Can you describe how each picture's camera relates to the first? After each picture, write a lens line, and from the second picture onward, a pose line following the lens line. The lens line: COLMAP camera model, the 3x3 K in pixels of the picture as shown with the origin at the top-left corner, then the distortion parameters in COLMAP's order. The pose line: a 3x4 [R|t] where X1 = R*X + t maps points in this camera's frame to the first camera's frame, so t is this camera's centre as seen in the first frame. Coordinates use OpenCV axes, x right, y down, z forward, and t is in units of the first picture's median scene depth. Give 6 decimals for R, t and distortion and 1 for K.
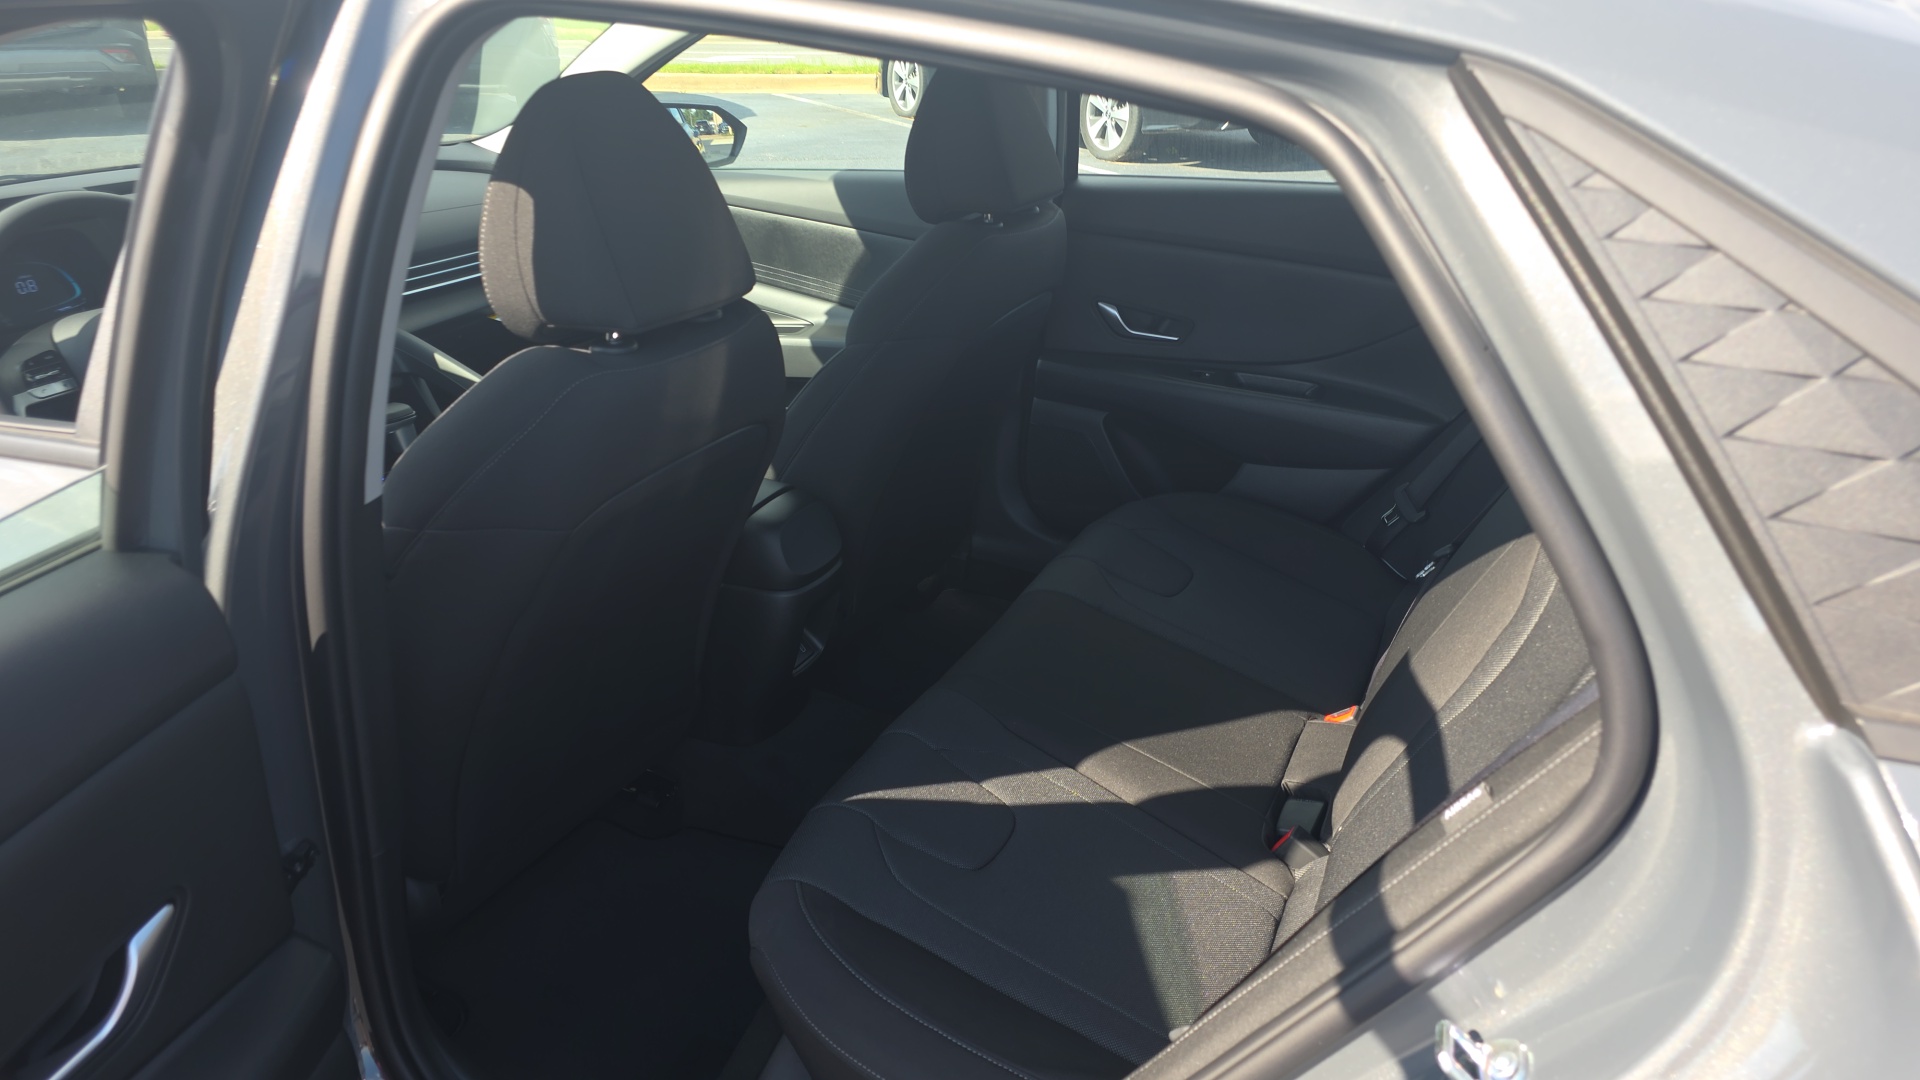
lens RADIAL K [[1299.0, 0, 938.2], [0, 1299.0, 535.4], [0, 0, 1]] dist [0.097471, -0.147647]
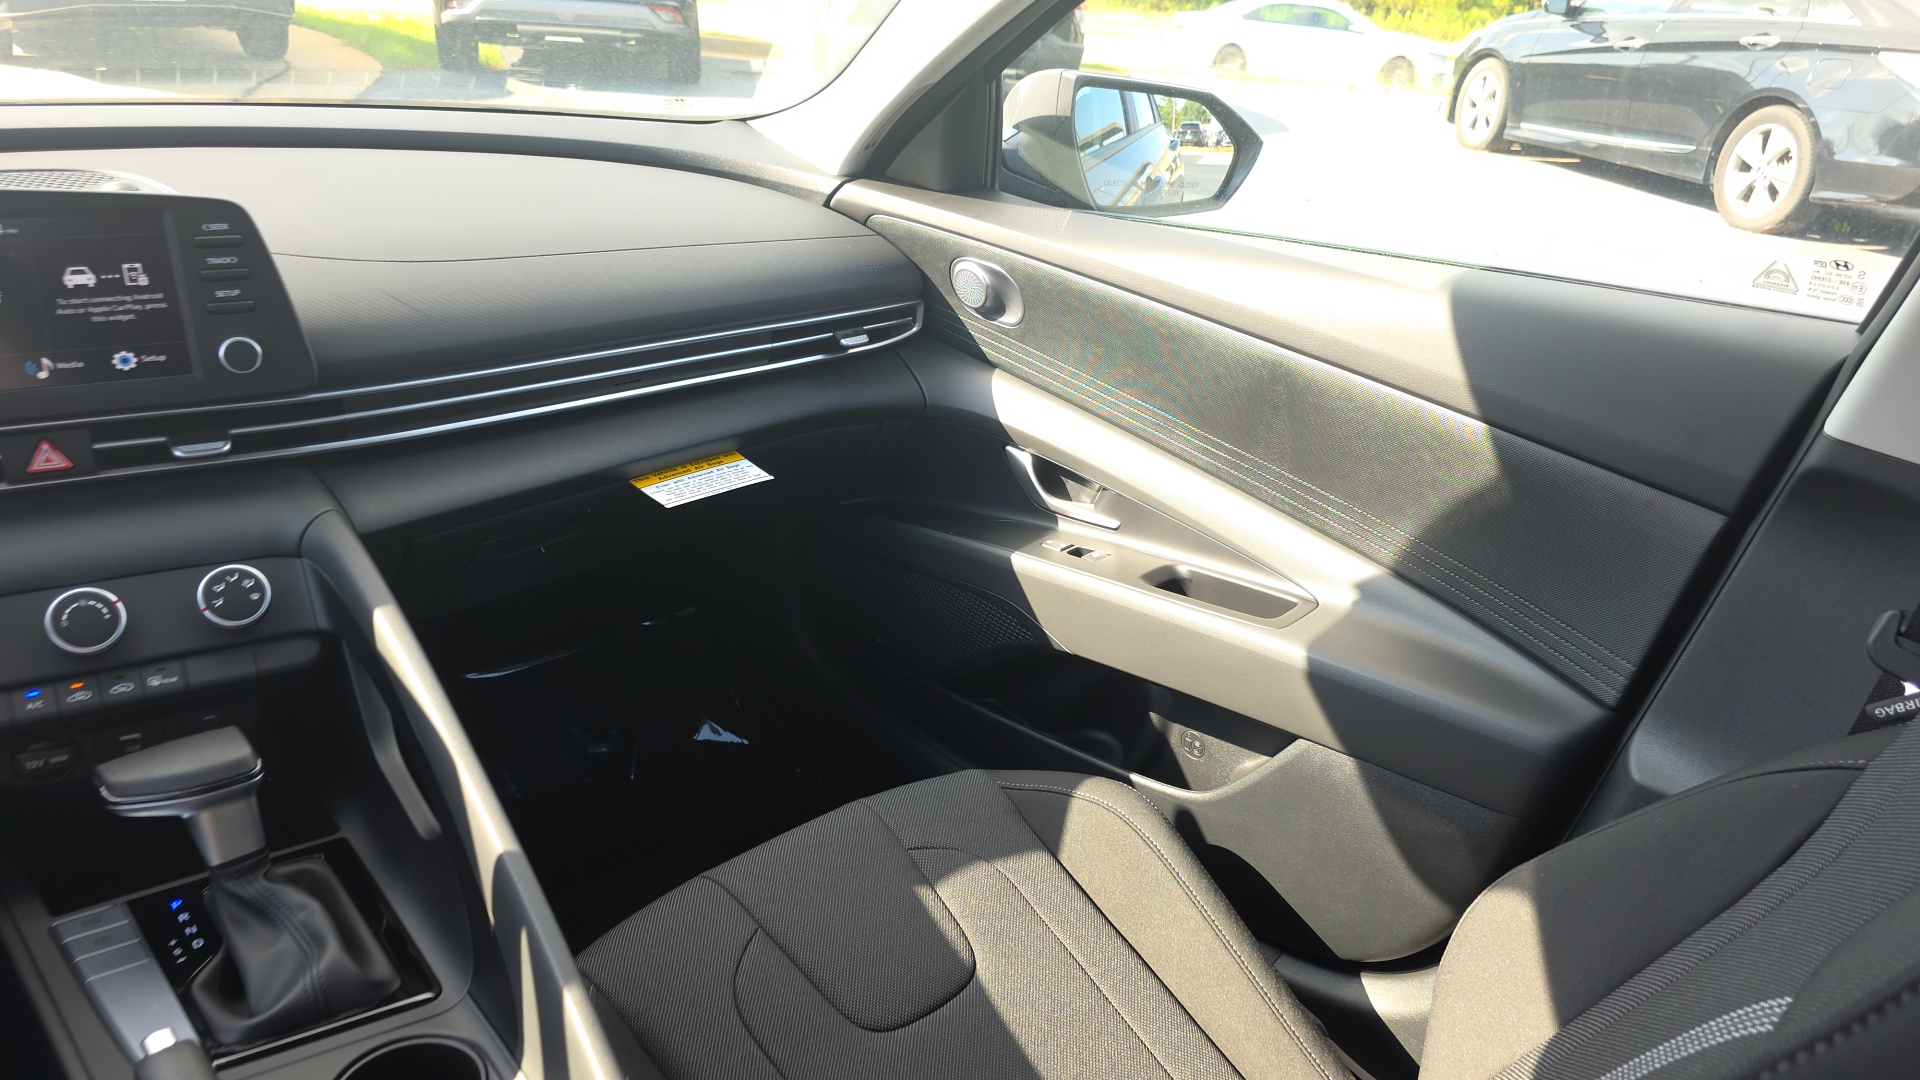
lens RADIAL K [[1308.9, 0, 996.8], [0, 1308.9, 541.4], [0, 0, 1]] dist [0.035809, -0.037476]
pose [[0.936250, 0.188737, -0.296334, -0.071633], [-0.189977, 0.981473, 0.024883, -0.173625], [0.295540, 0.033000, 0.954760, 0.558037]]
